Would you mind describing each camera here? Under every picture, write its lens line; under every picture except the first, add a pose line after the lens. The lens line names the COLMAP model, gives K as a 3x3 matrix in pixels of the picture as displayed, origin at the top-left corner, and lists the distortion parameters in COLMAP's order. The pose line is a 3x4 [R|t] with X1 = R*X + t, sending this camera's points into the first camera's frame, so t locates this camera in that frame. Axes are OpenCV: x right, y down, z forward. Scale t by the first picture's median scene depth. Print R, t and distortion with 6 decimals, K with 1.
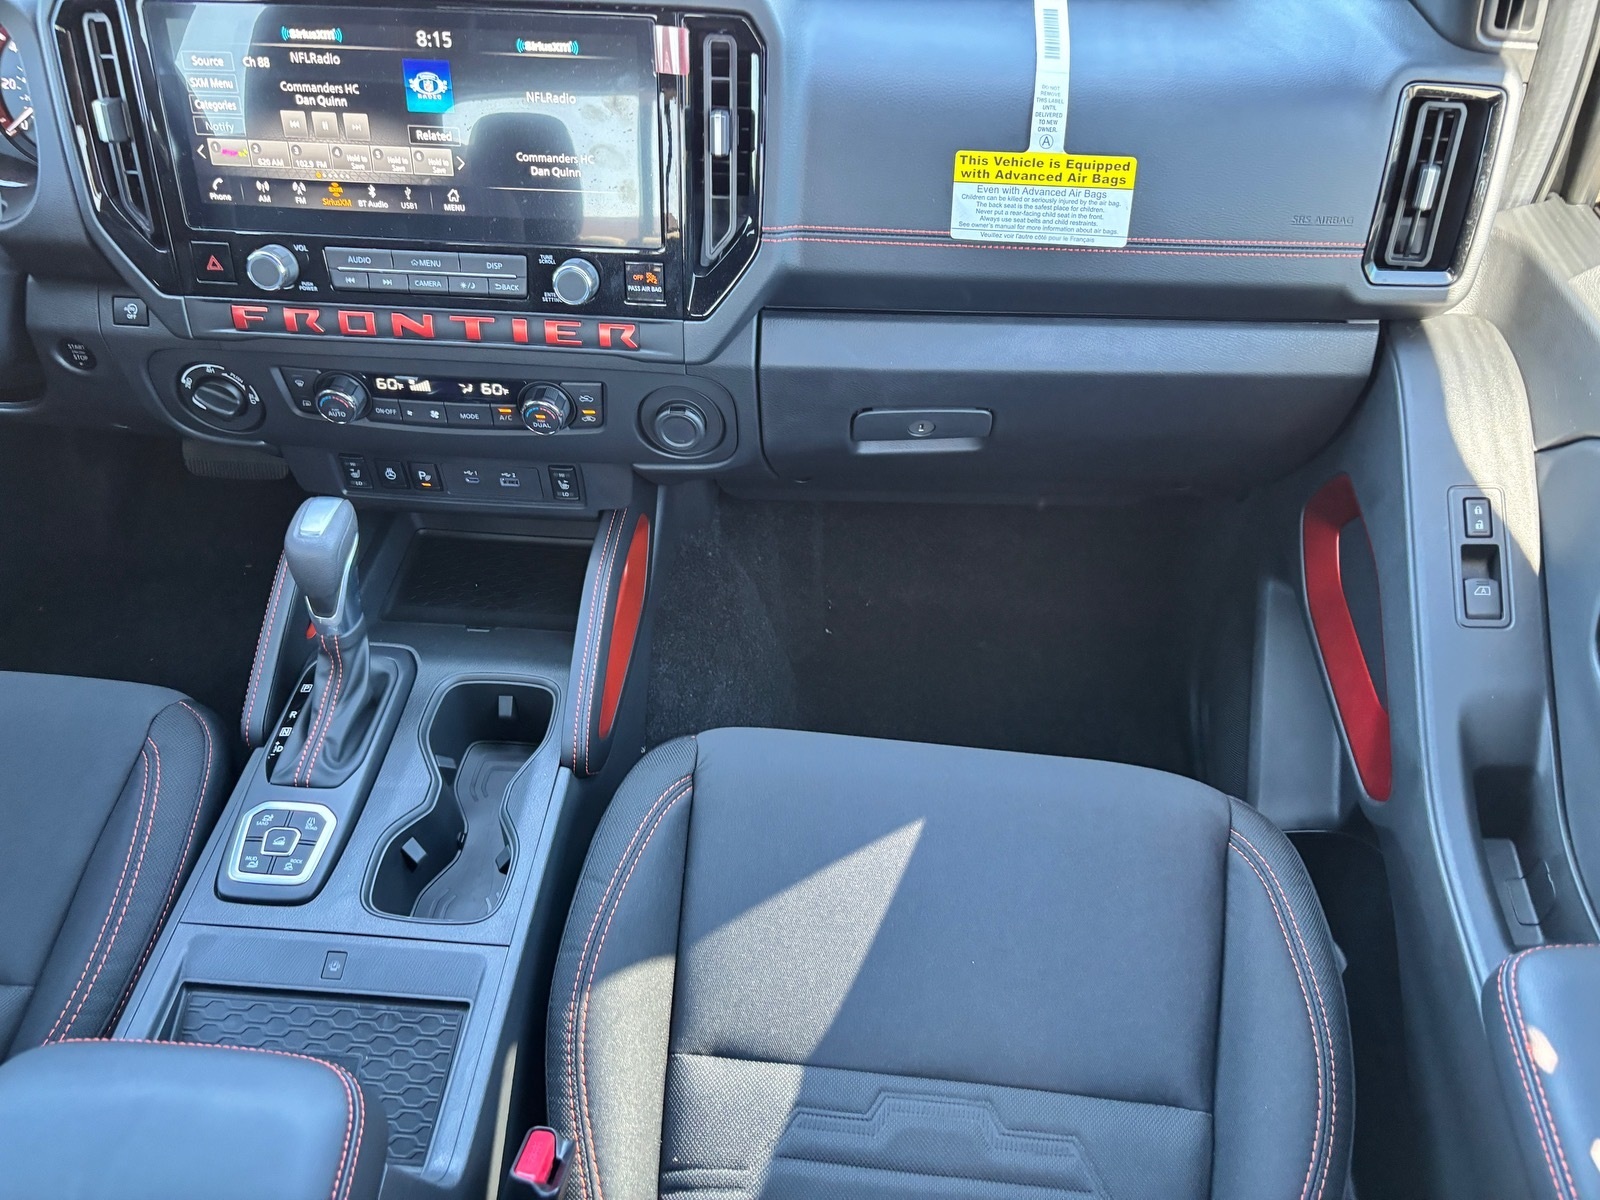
lens RADIAL K [[1236.1, 0, 821.5], [0, 1236.1, 620.5], [0, 0, 1]] dist [0.029015, -0.040977]
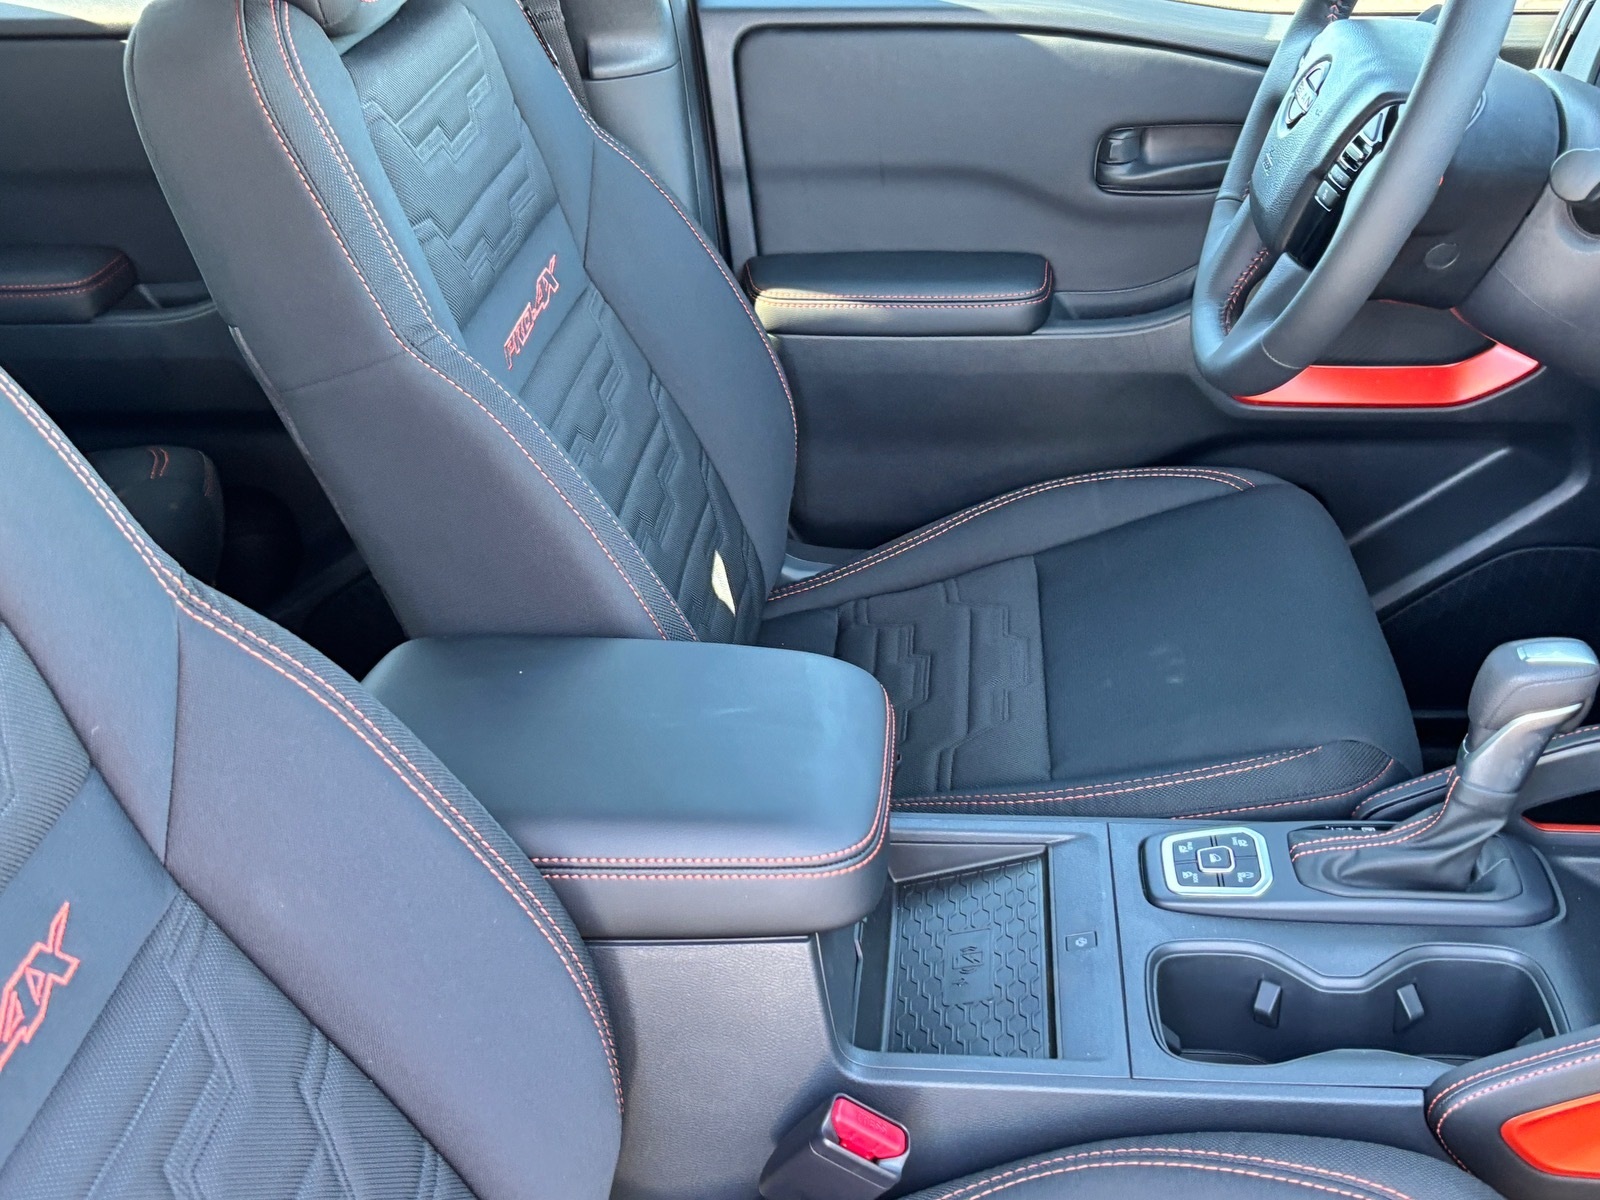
lens RADIAL K [[1827.8, 0, 785.3], [0, 1827.8, 626.9], [0, 0, 1]] dist [0.059864, 0.000000]
pose [[-0.018361, 0.497279, -0.867396, 0.640014], [-0.693134, 0.618905, 0.369490, -0.200562], [0.720575, 0.608006, 0.333317, 0.270639]]
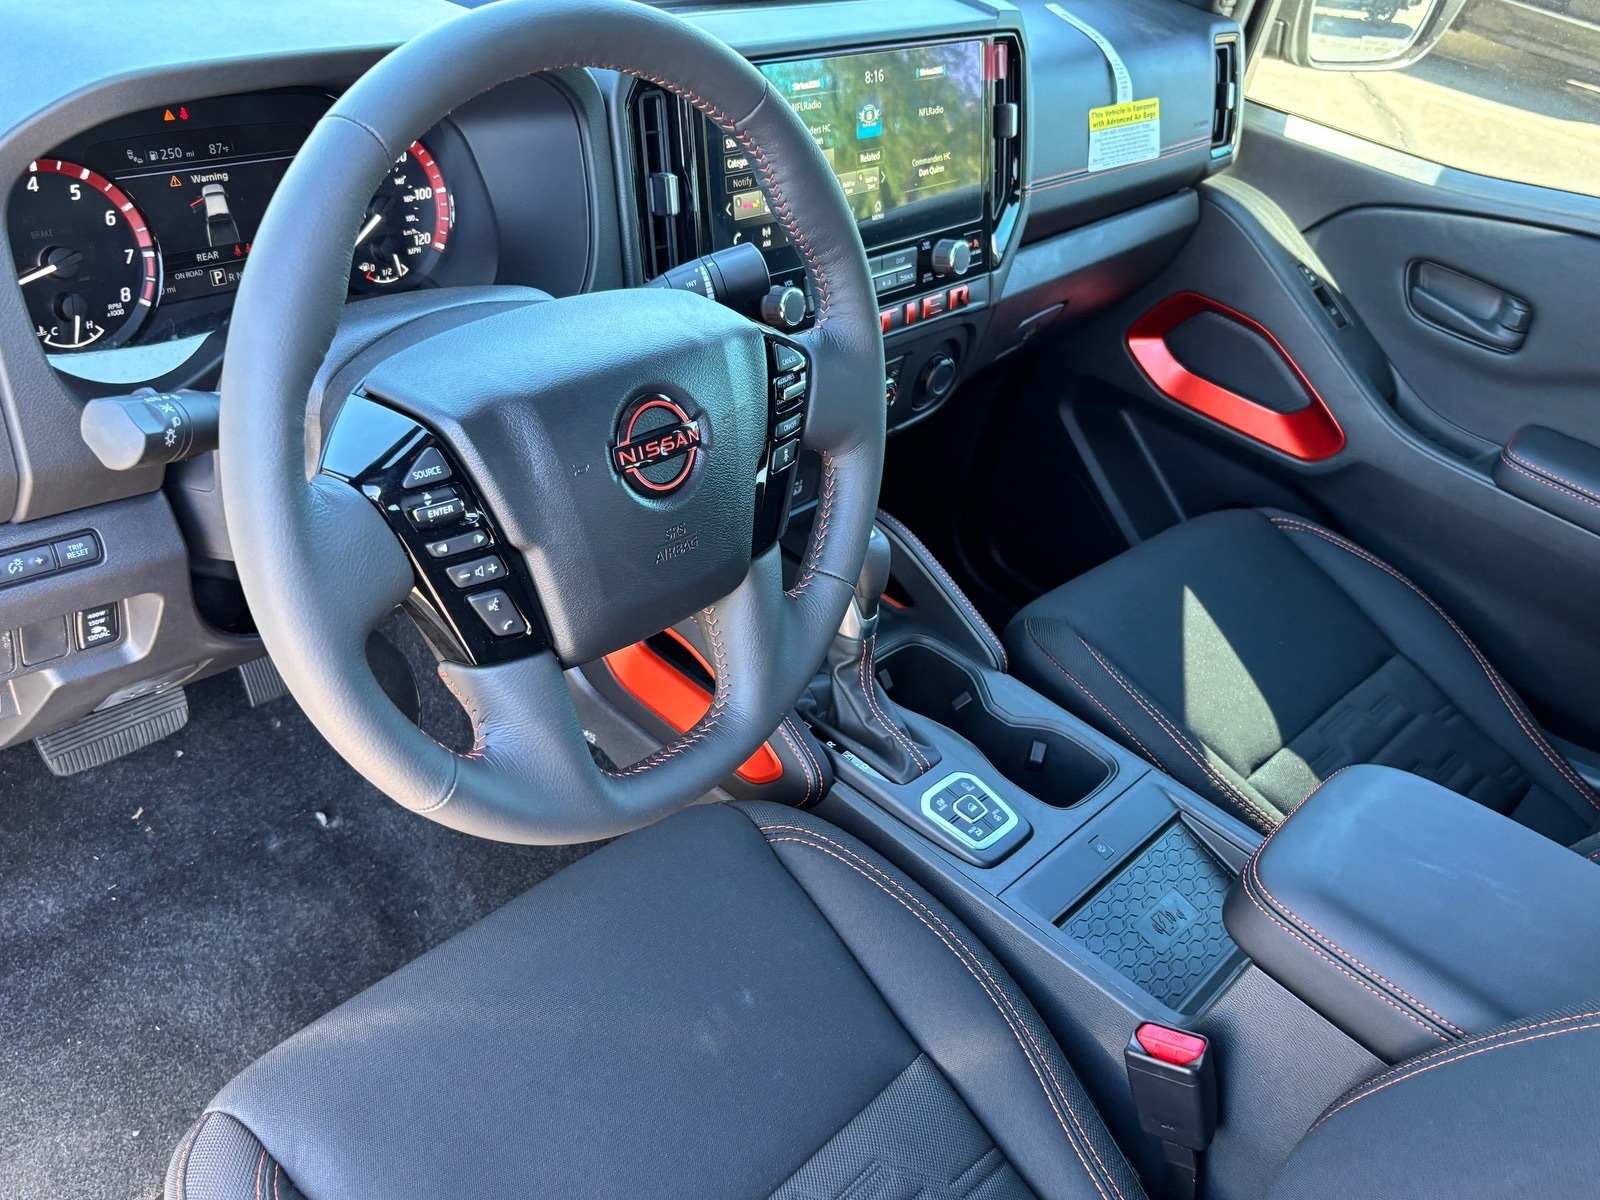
lens RADIAL K [[1469.6, 0, 779.3], [0, 1469.6, 629.6], [0, 0, 1]] dist [0.004043, 0.000000]
pose [[0.596181, -0.376809, 0.708931, -1.452189], [0.442505, 0.891008, 0.101459, -0.168818], [-0.669894, 0.253218, 0.697942, 0.203242]]
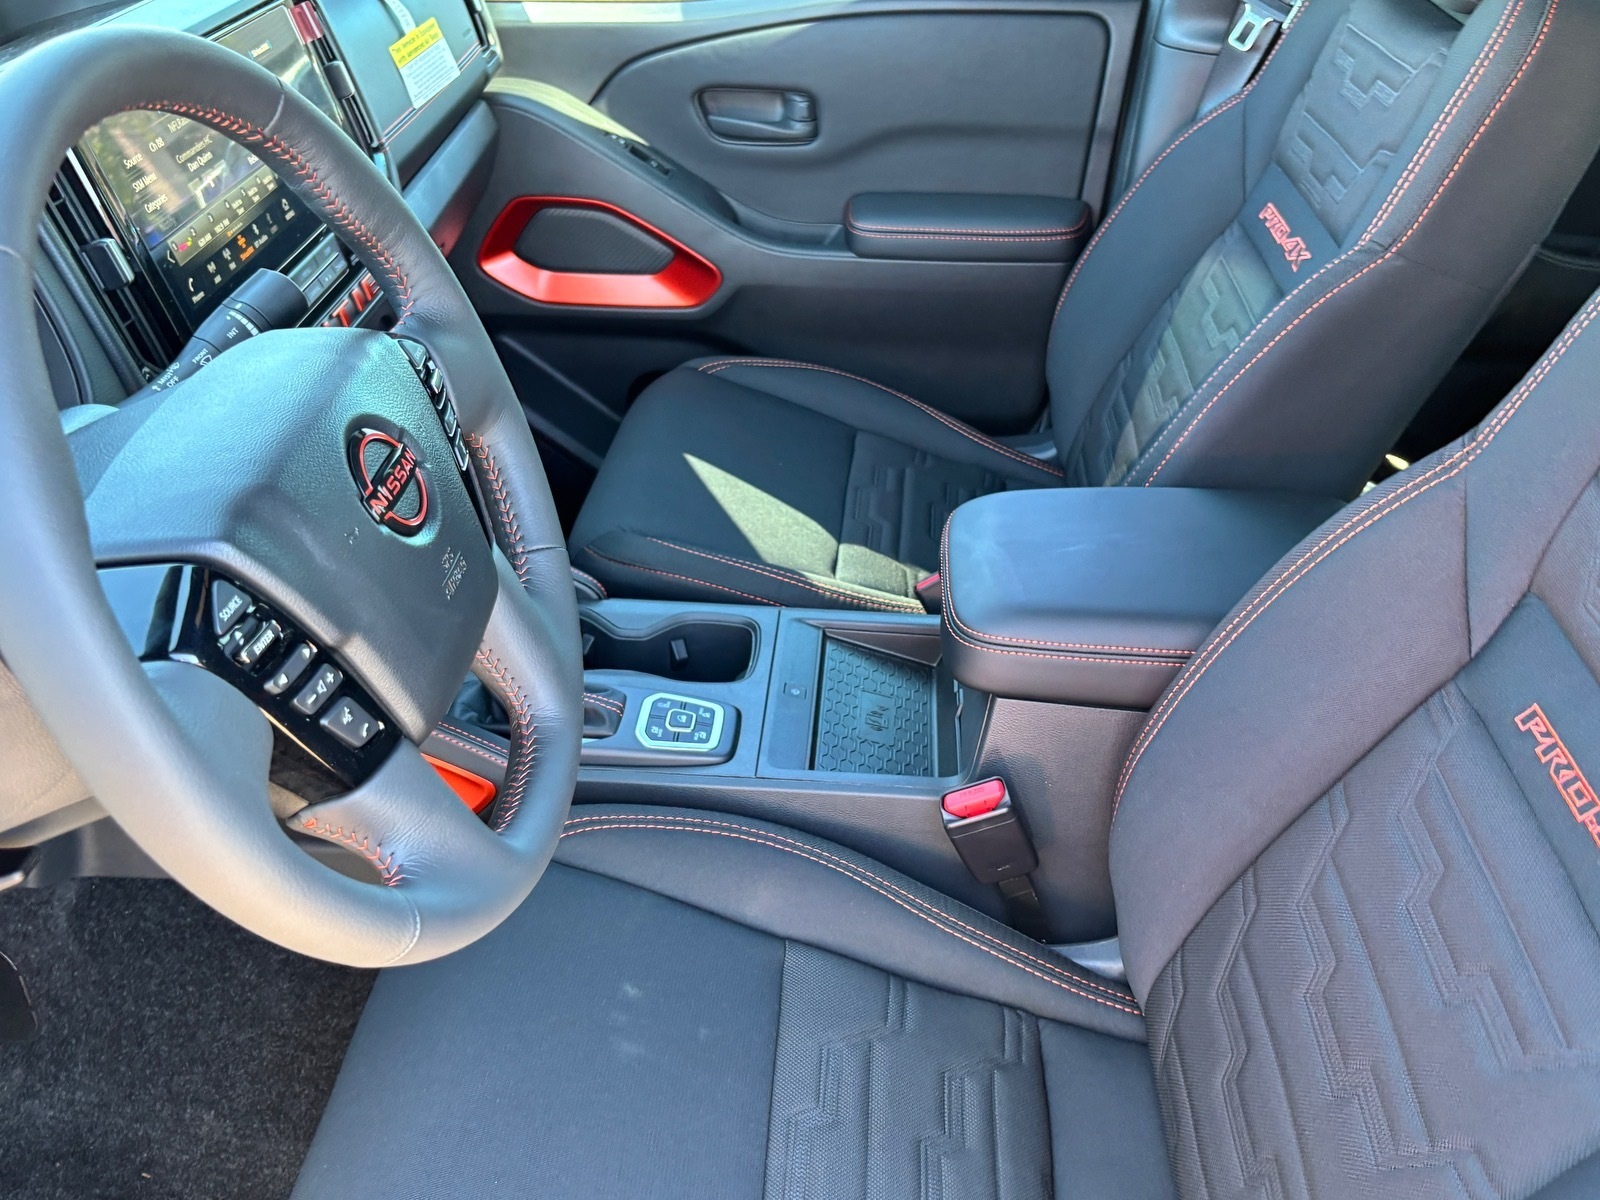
lens RADIAL K [[1469.6, 0, 809.3], [0, 1469.6, 631.1], [0, 0, 1]] dist [0.004043, 0.000000]
pose [[-0.016846, -0.557373, 0.830092, -1.534653], [0.711117, 0.576935, 0.401820, -0.314669], [-0.702872, 0.597061, 0.386638, 0.410089]]
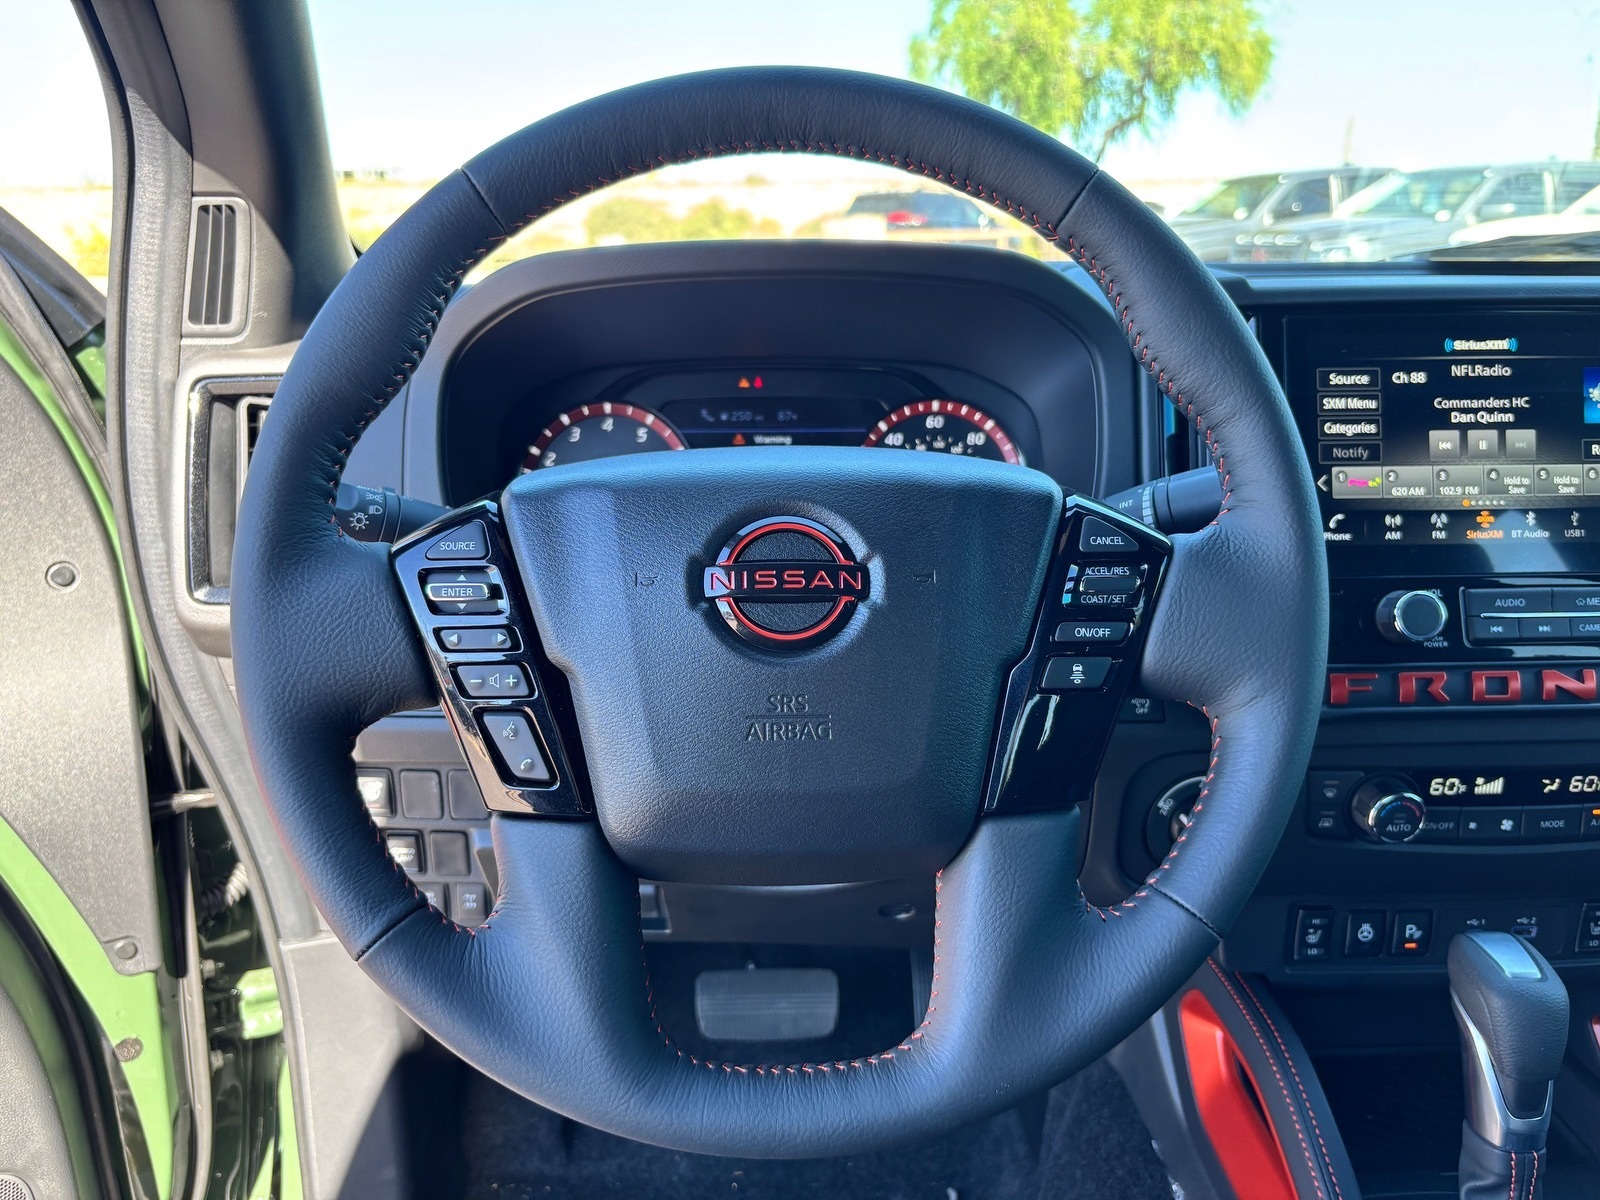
lens RADIAL K [[1236.1, 0, 790.5], [0, 1236.1, 594.4], [0, 0, 1]] dist [0.029015, -0.040977]
pose [[0.994099, -0.039801, 0.100914, -0.912238], [0.085247, 0.861928, -0.499814, 0.056227], [-0.067088, 0.505467, 0.860234, 0.362807]]
